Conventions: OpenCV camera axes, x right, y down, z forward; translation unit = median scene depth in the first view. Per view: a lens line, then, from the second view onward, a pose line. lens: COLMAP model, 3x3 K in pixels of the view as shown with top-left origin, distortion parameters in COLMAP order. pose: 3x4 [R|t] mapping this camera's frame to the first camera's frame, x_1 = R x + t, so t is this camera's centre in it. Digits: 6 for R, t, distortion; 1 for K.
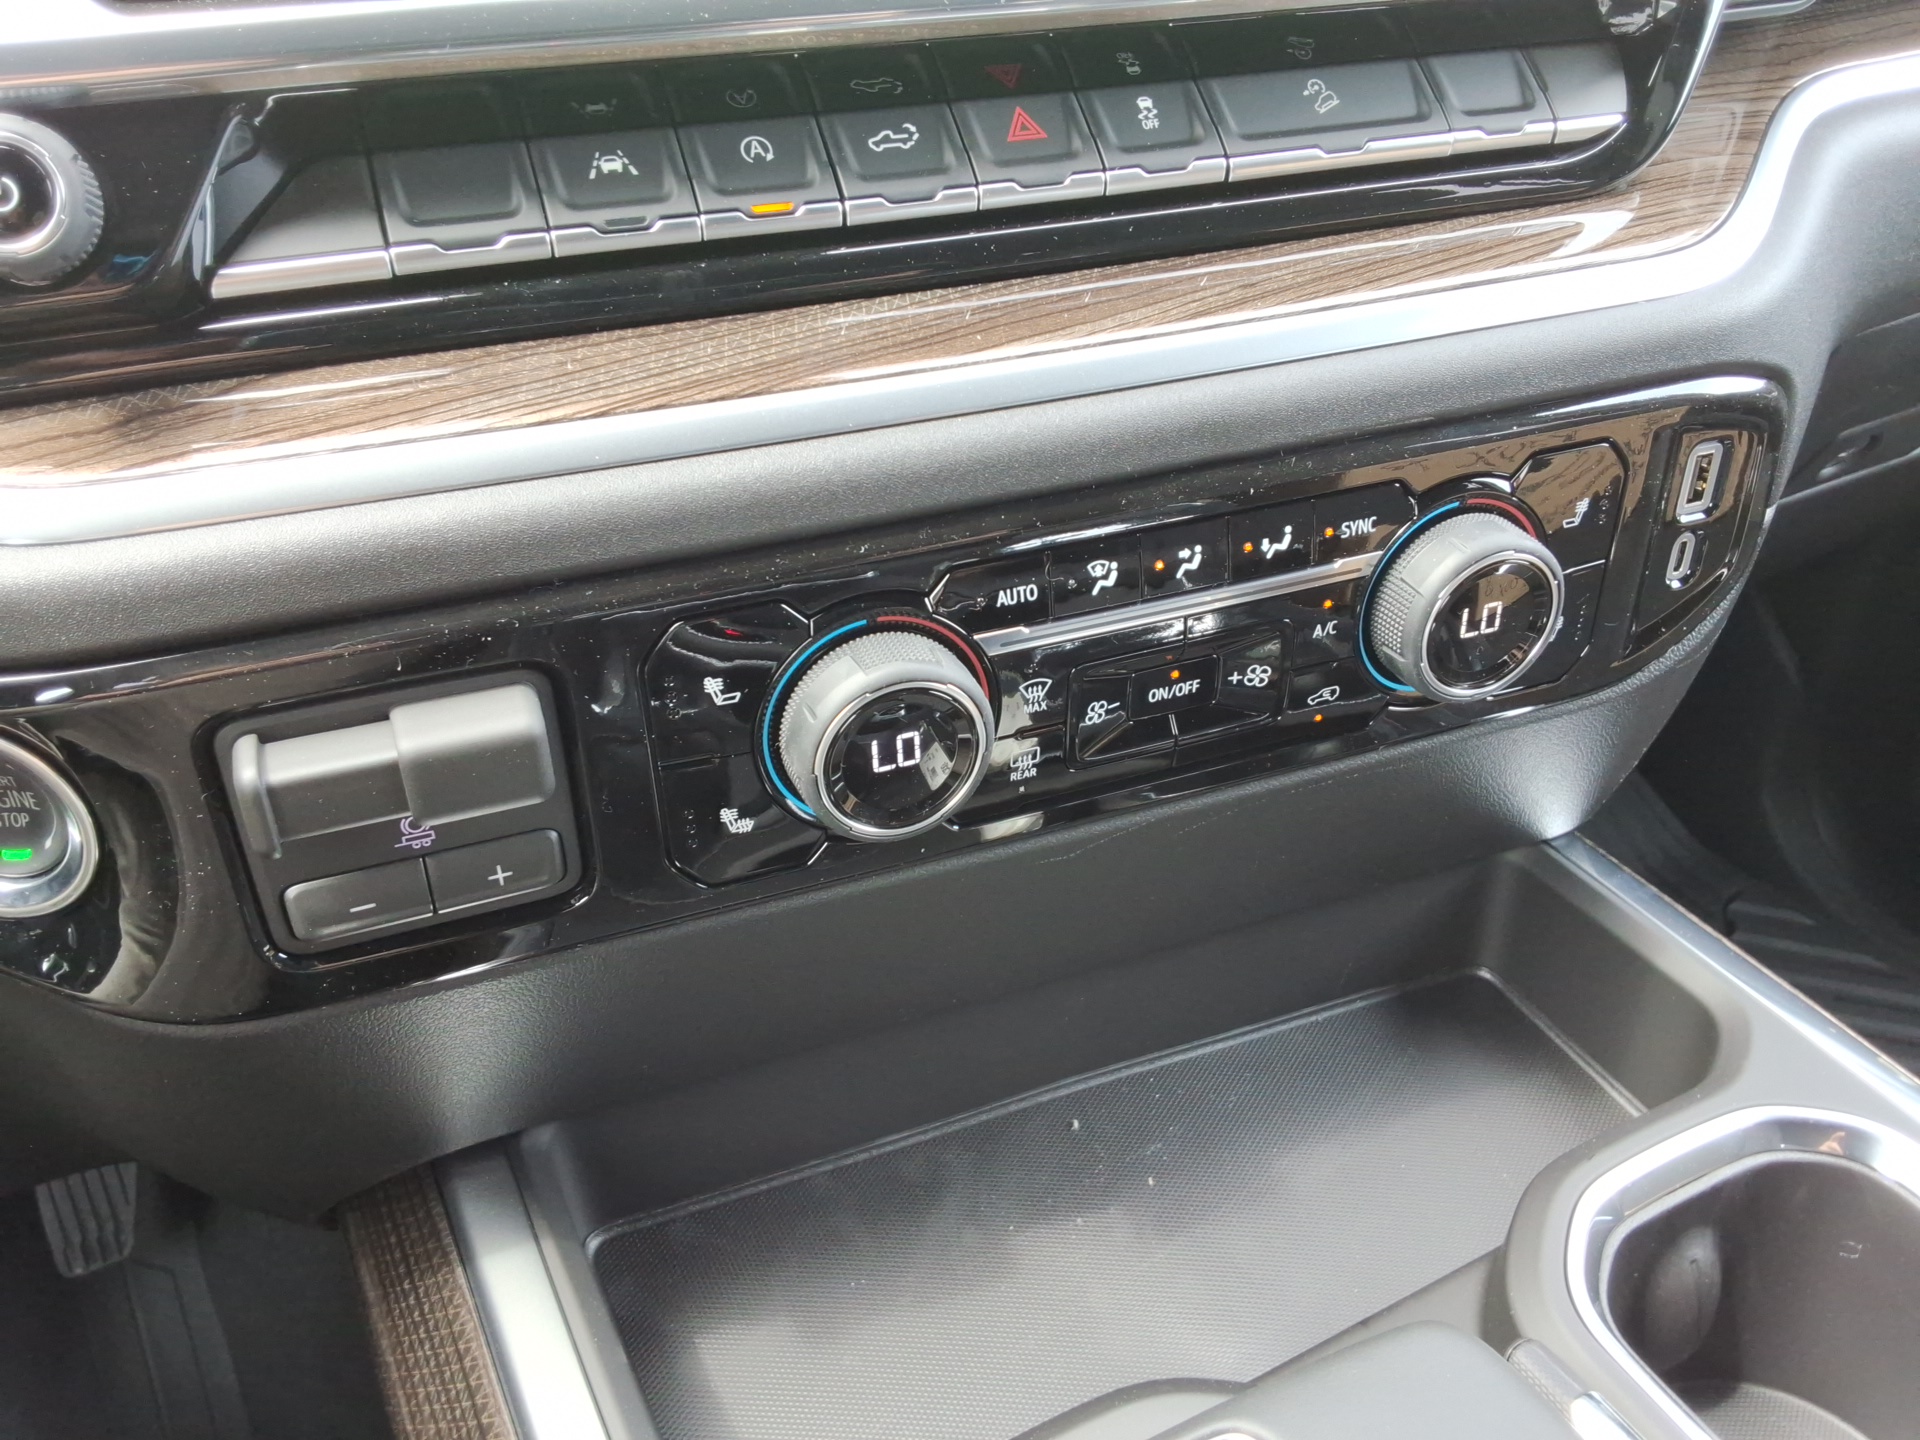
lens RADIAL K [[1574.6, 0, 951.6], [0, 1574.6, 713.0], [0, 0, 1]] dist [0.101725, -0.192699]
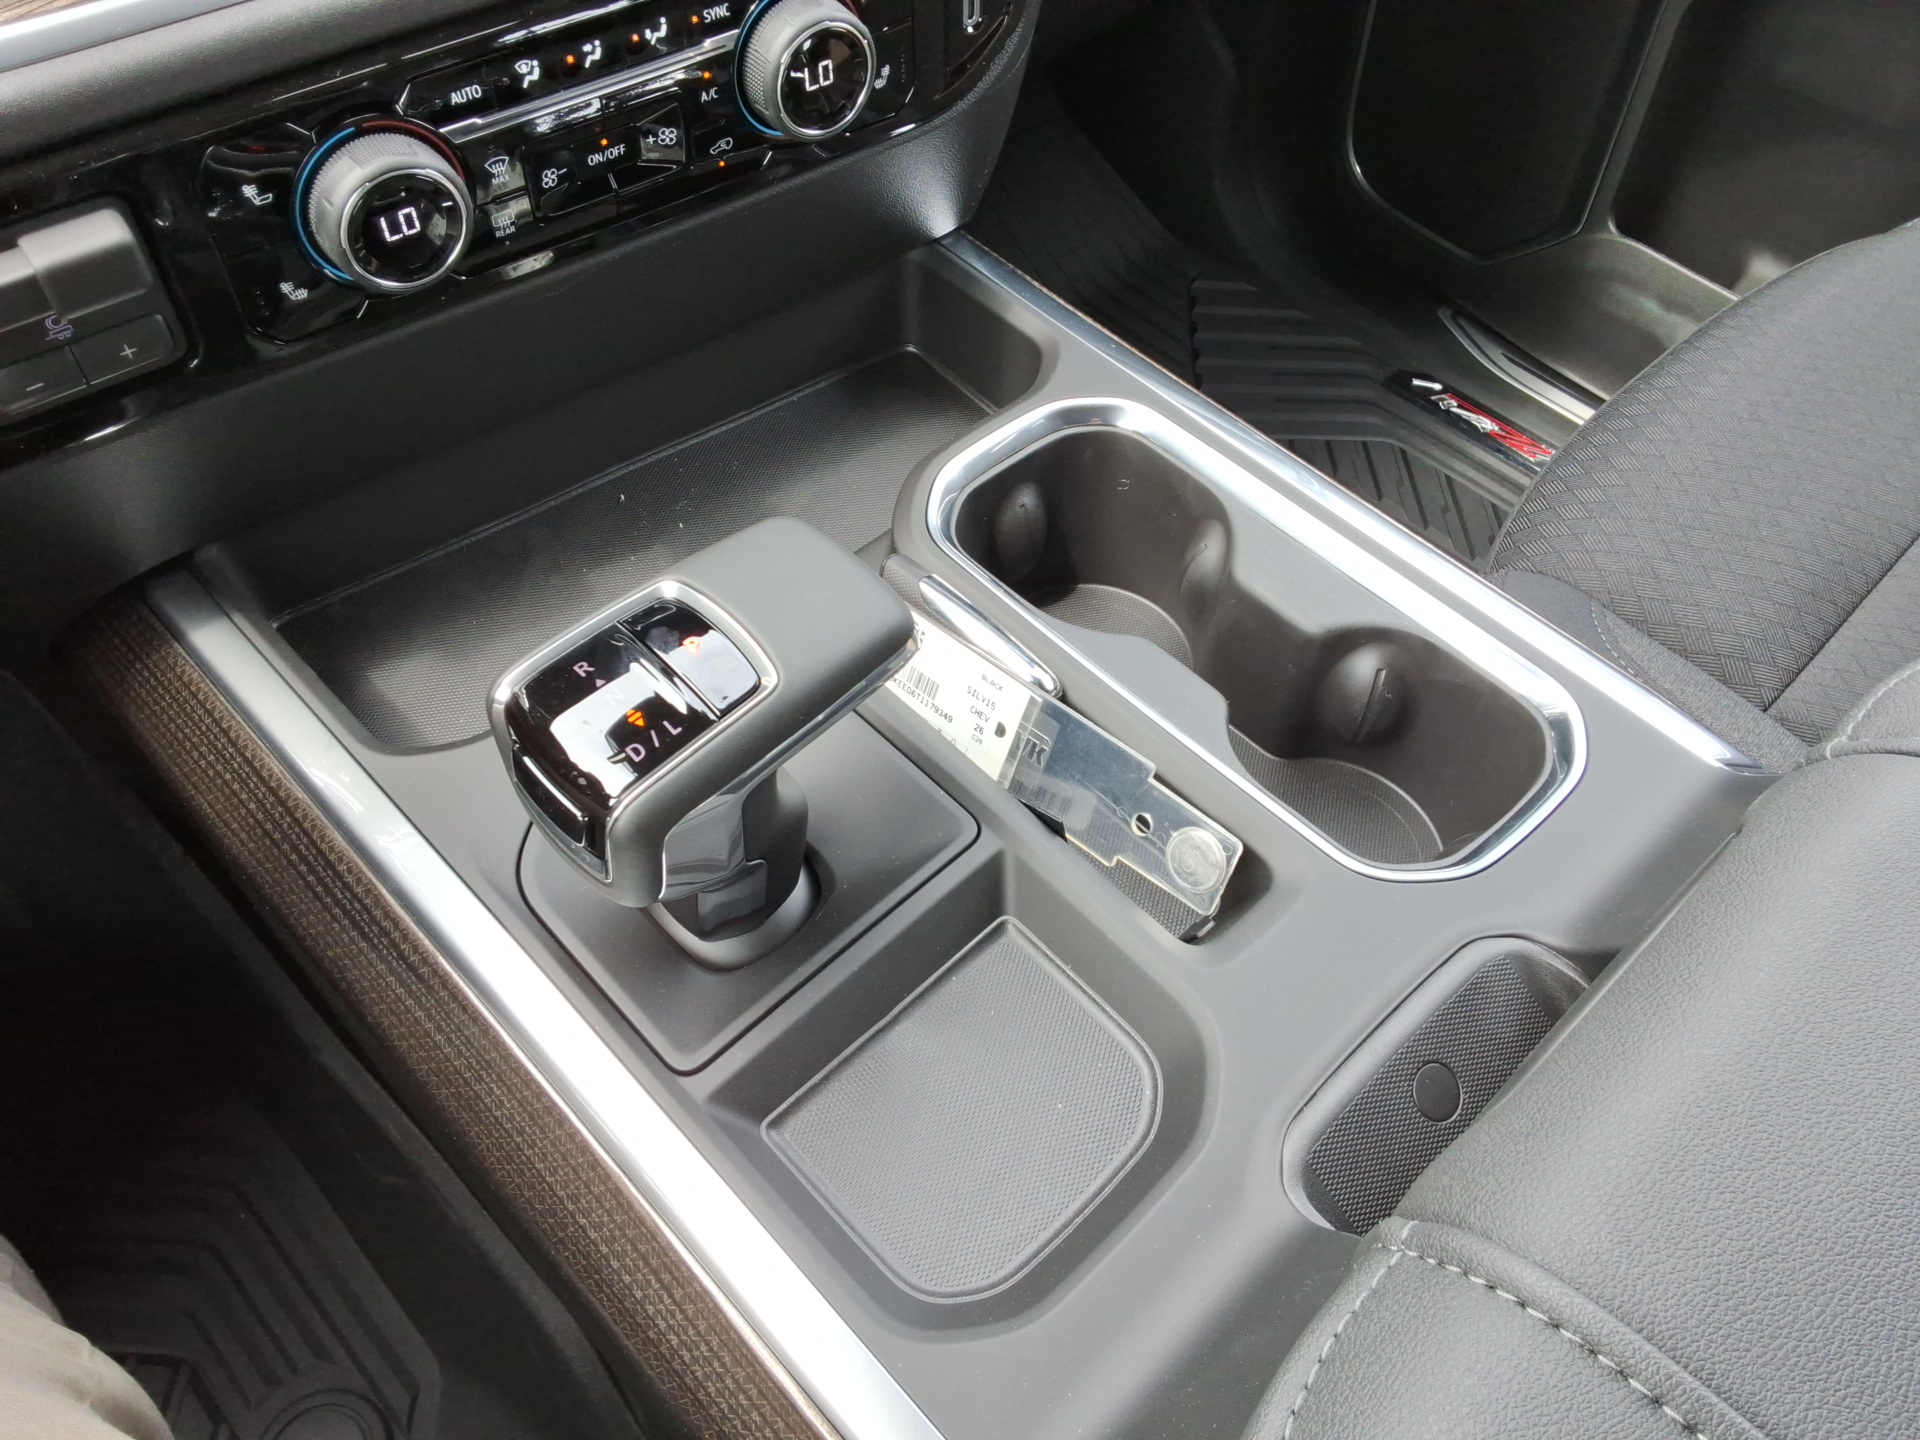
lens RADIAL K [[1539.2, 0, 973.0], [0, 1539.2, 710.5], [0, 0, 1]] dist [0.107129, -0.176644]
pose [[0.959277, -0.193170, 0.206091, 0.077589], [0.115422, 0.933978, 0.338175, 0.015869], [-0.257810, -0.300616, 0.918240, -0.501437]]
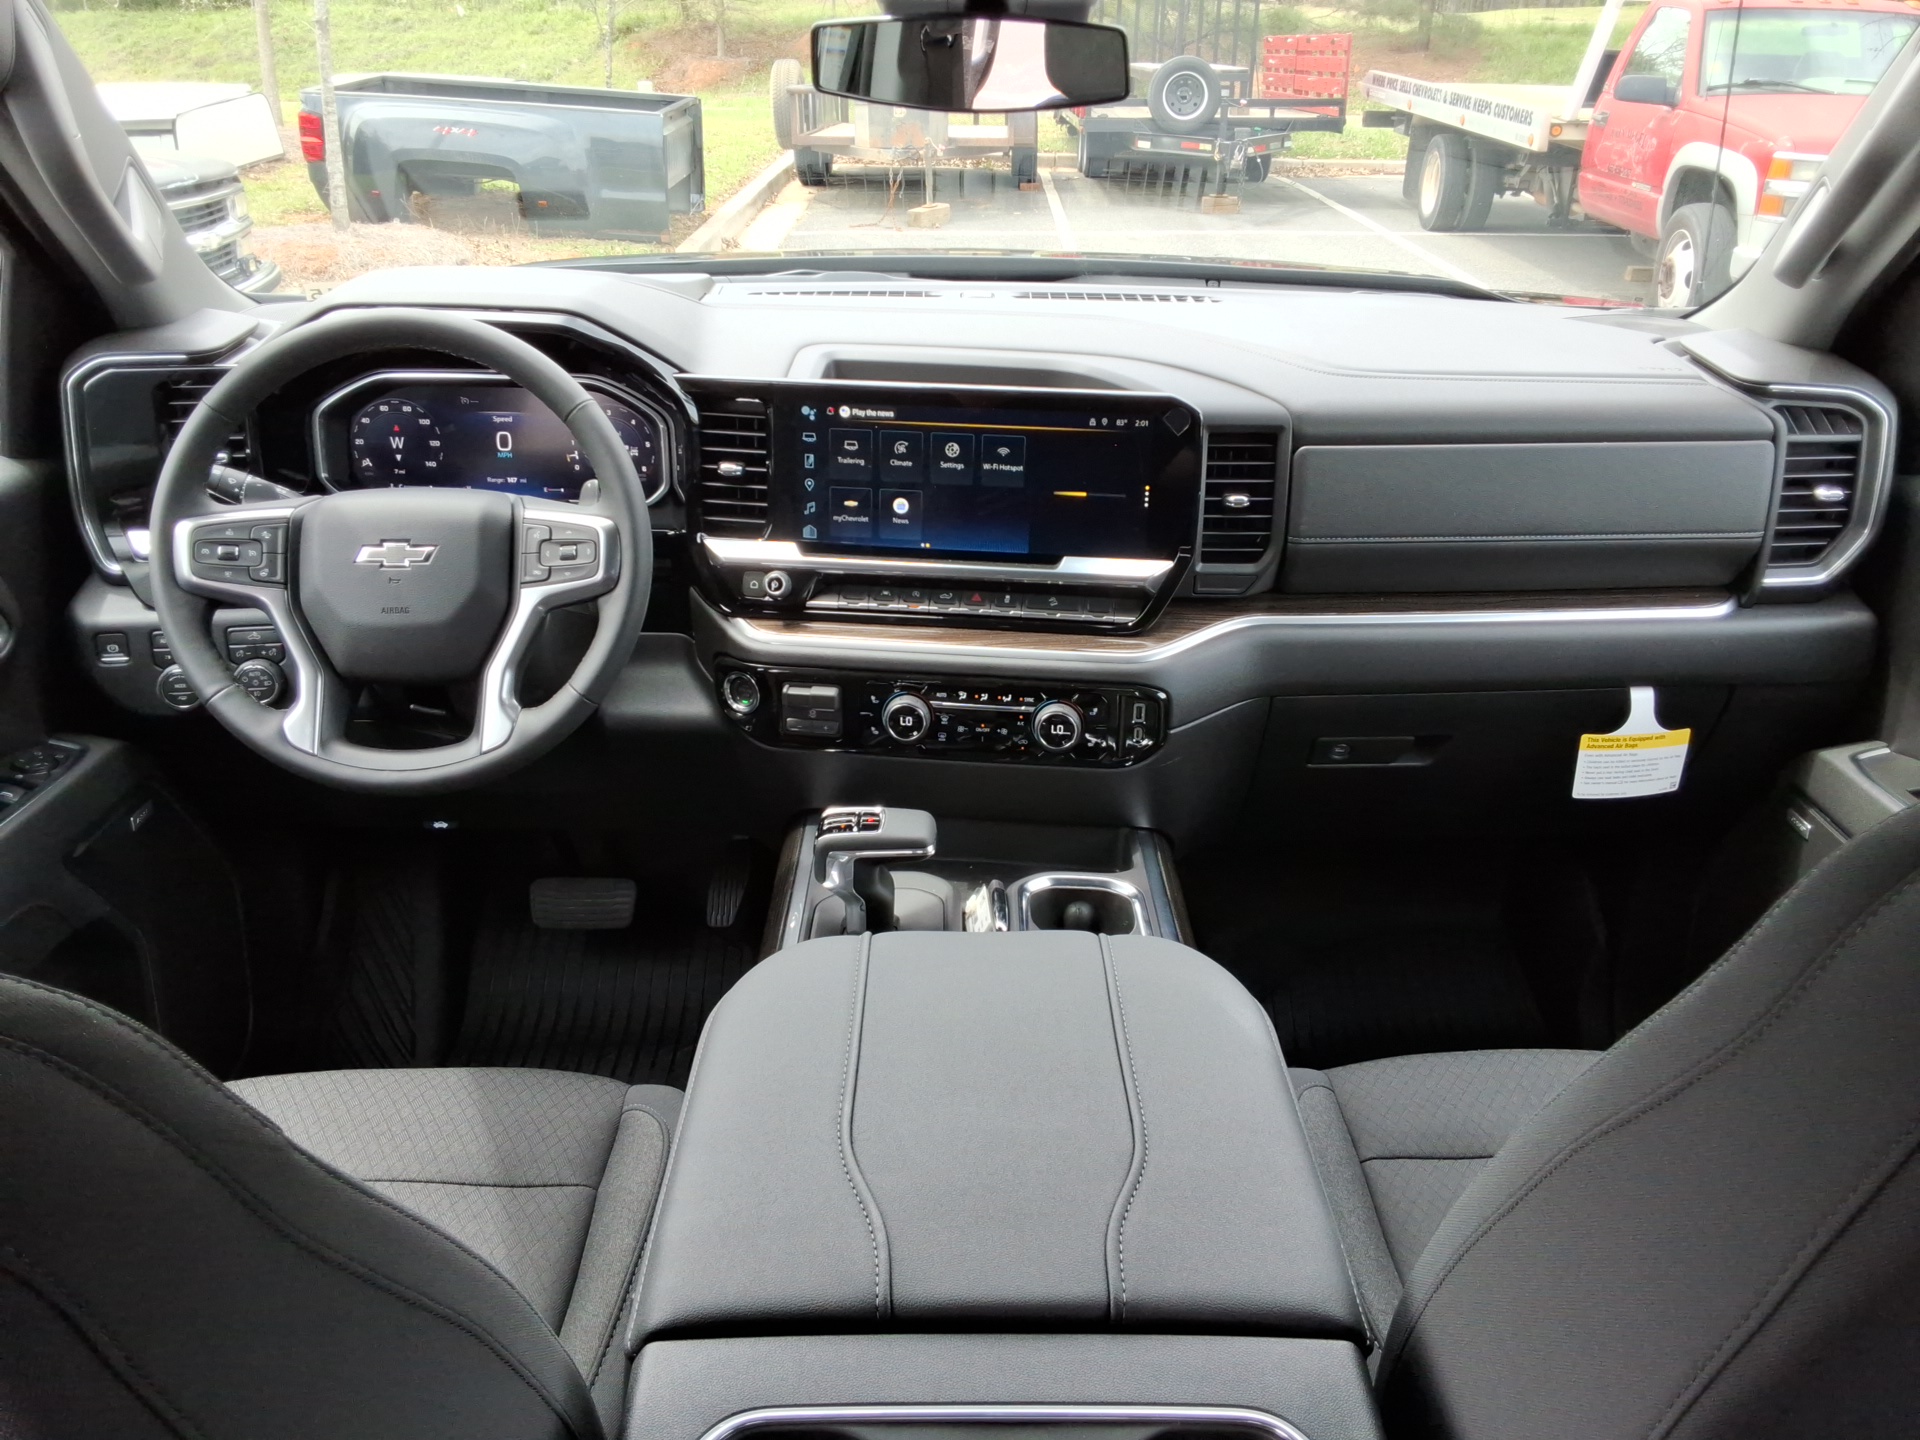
lens RADIAL K [[1539.2, 0, 973.0], [0, 1539.2, 710.5], [0, 0, 1]] dist [0.107129, -0.176644]
pose [[0.890770, 0.193667, -0.411123, 1.866911], [-0.271694, 0.952123, -0.140158, 0.540875], [0.364296, 0.236548, 0.900740, -2.821849]]
